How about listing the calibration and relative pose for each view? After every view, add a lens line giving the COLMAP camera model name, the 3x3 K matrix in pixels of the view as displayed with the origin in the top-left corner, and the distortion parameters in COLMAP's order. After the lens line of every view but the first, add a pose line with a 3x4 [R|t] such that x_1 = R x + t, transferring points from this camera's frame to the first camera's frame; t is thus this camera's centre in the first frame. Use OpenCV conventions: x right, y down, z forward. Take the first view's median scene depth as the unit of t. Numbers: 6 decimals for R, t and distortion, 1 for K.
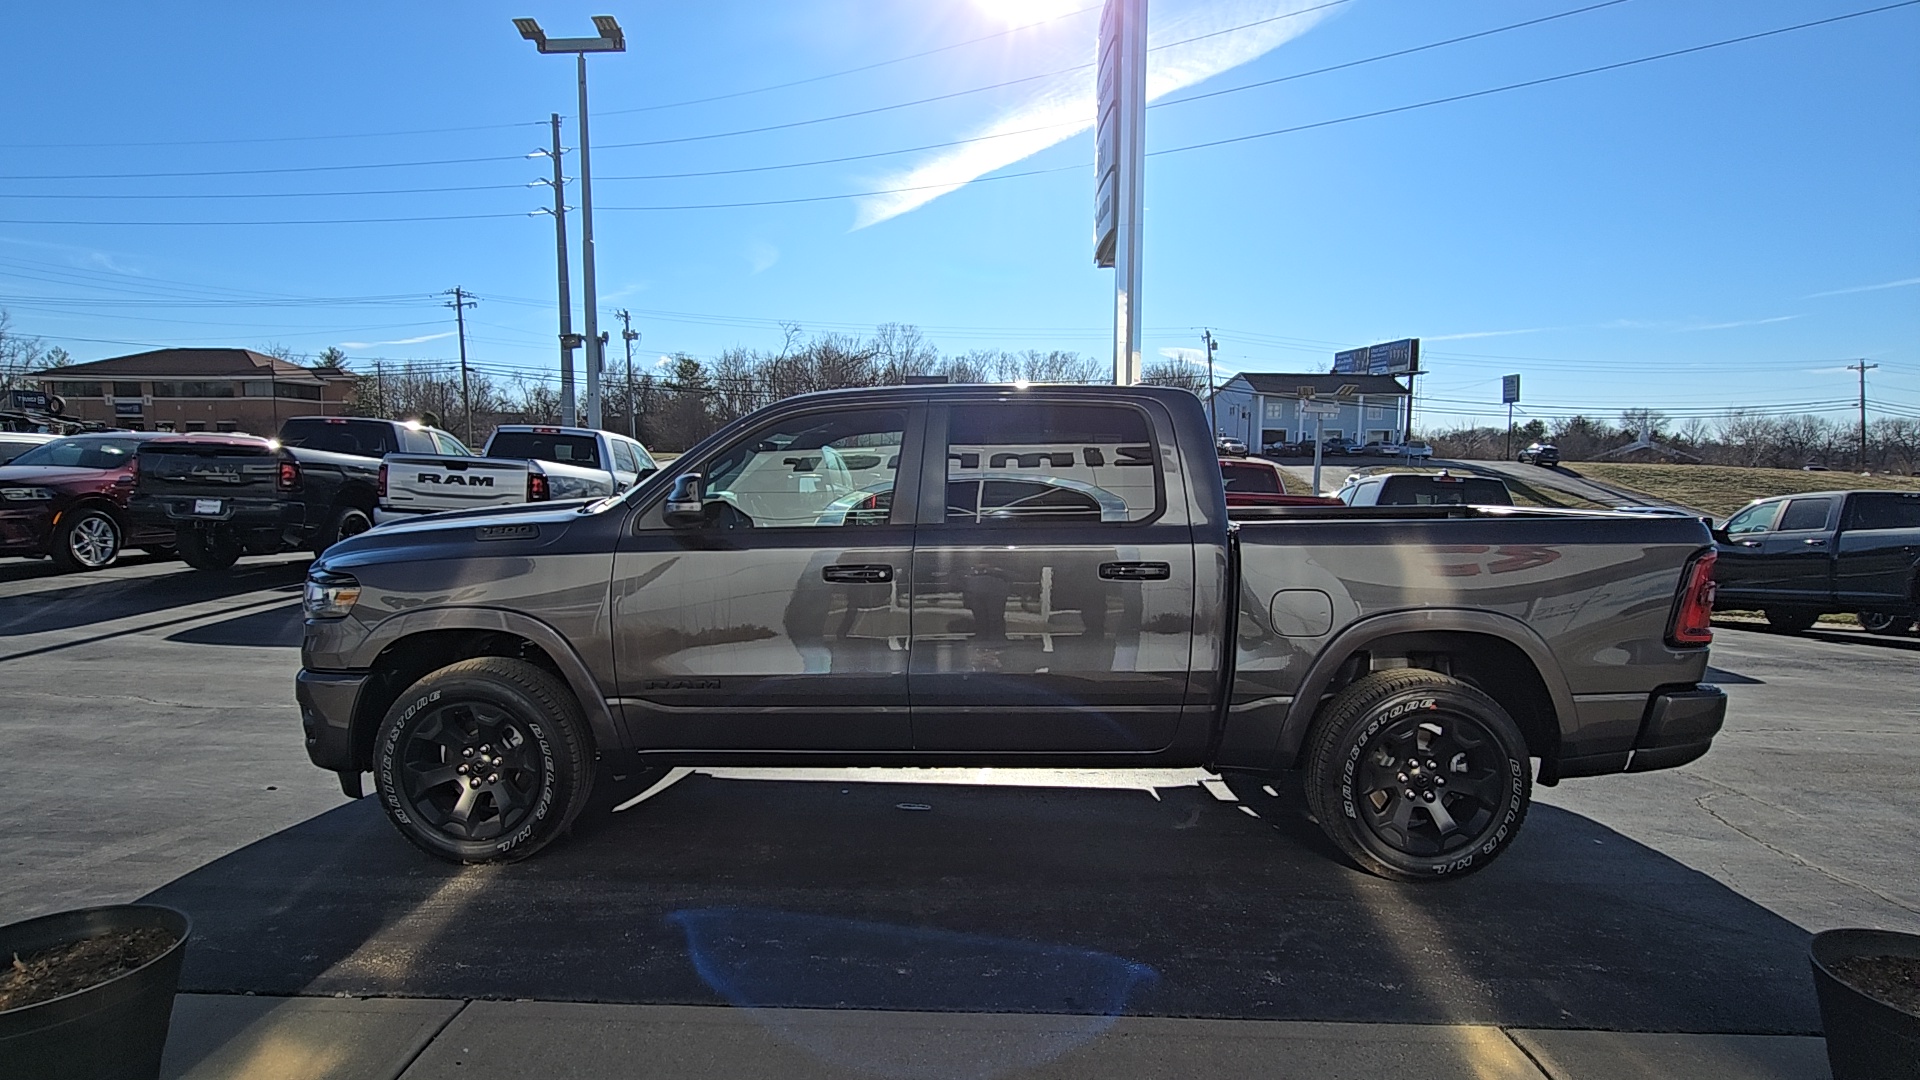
lens RADIAL K [[964.0, 0, 953.0], [0, 964.0, 543.0], [0, 0, 1]] dist [-0.001423, 0.000087]
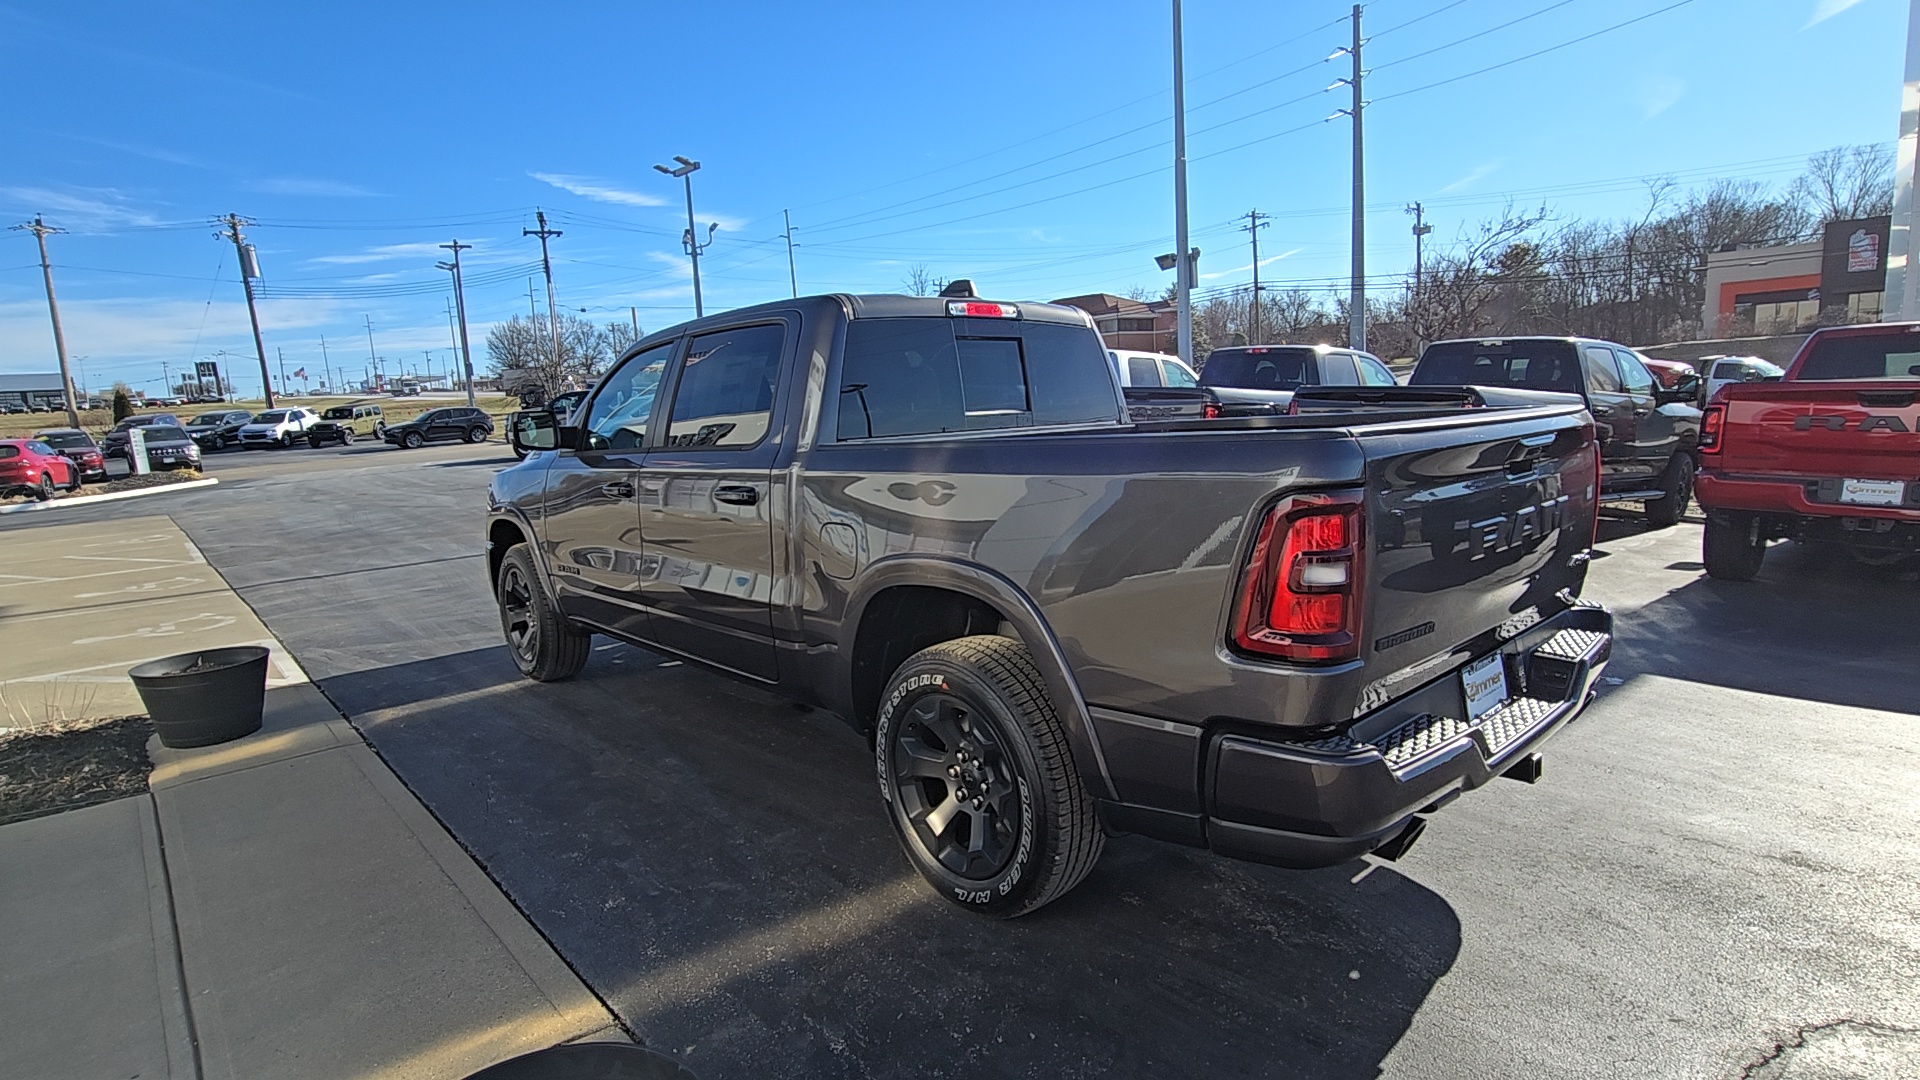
lens RADIAL K [[964.0, 0, 954.3], [0, 964.0, 545.2], [0, 0, 1]] dist [-0.001423, 0.000087]
pose [[0.685844, 0.070137, -0.724361, 0.355427], [-0.001825, 0.995508, 0.094663, -0.004655], [0.727746, -0.063602, 0.682891, 0.165627]]
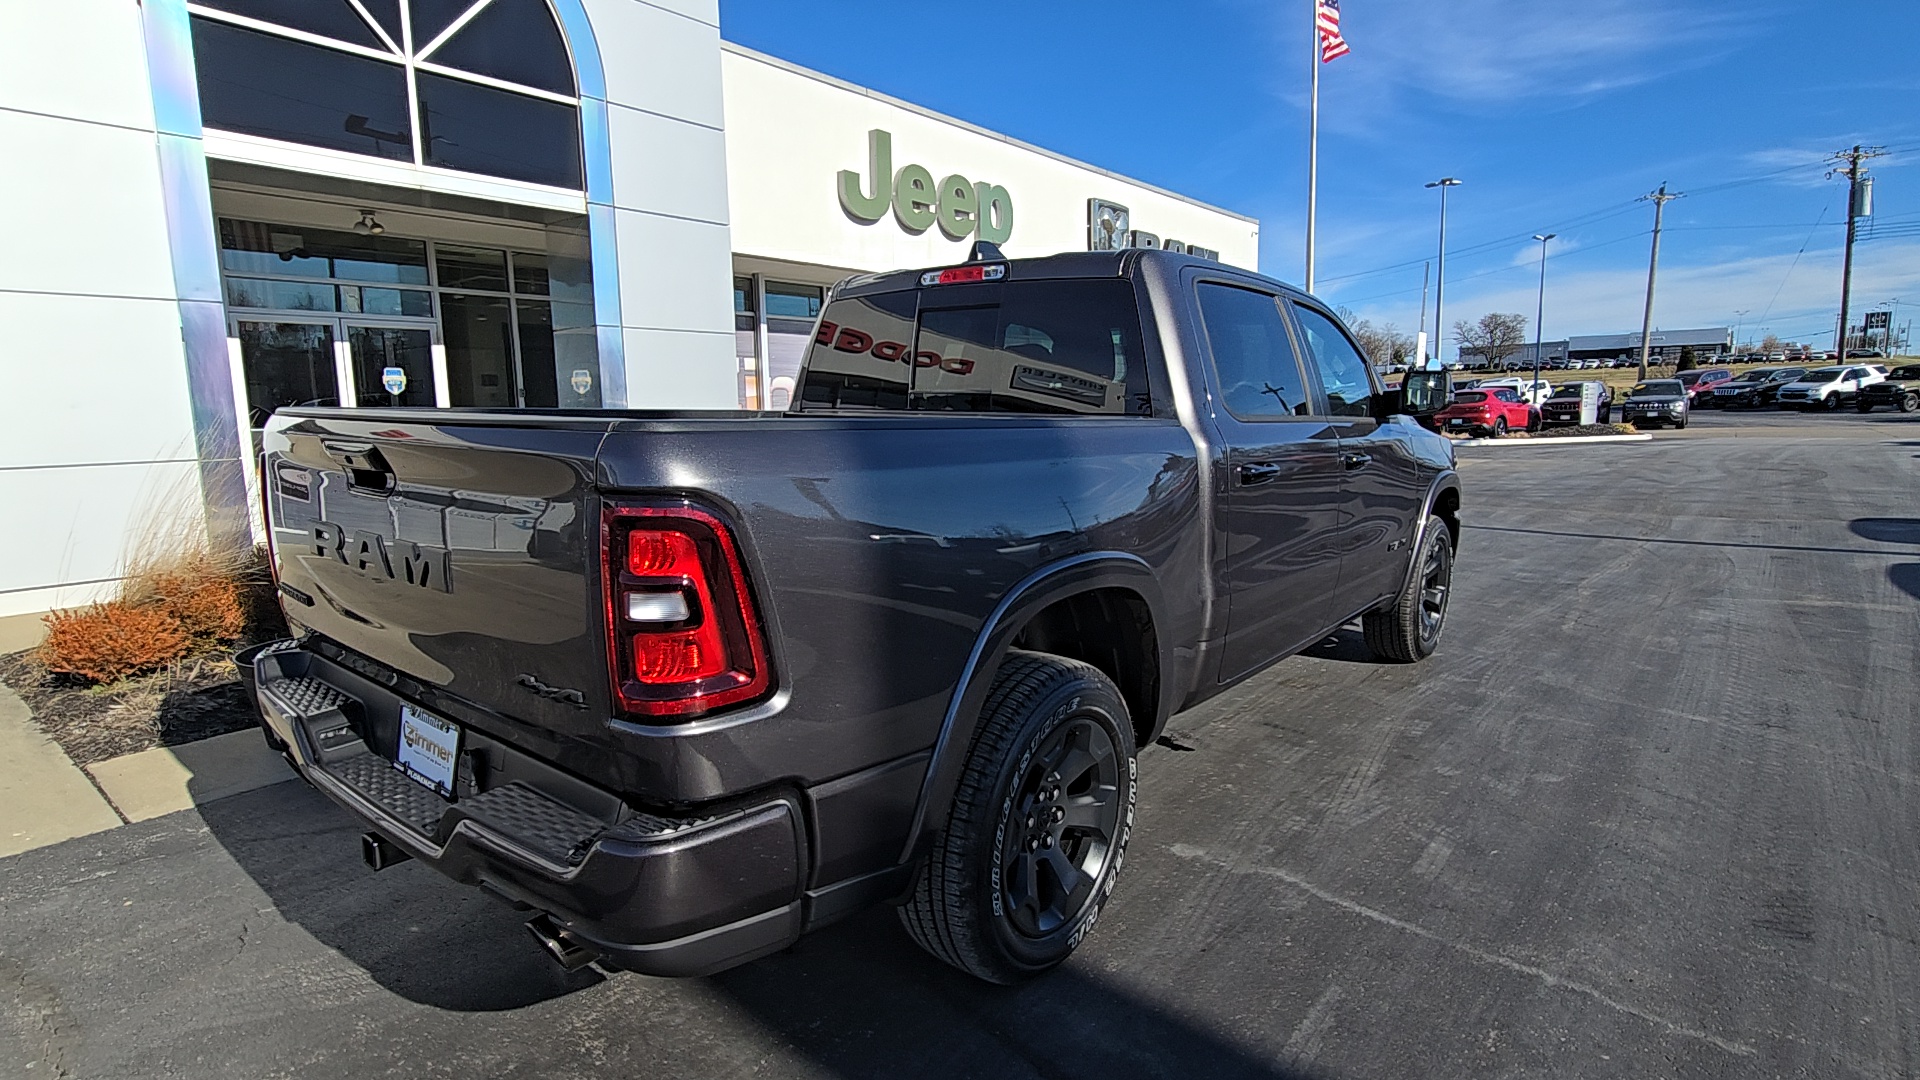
lens RADIAL K [[964.0, 0, 949.9], [0, 964.0, 541.9], [0, 0, 1]] dist [-0.001423, 0.000087]
pose [[-0.621890, 0.112432, -0.774991, 0.353234], [-0.059021, 0.980096, 0.189549, -0.031640], [0.780877, 0.163619, -0.602876, 0.626064]]
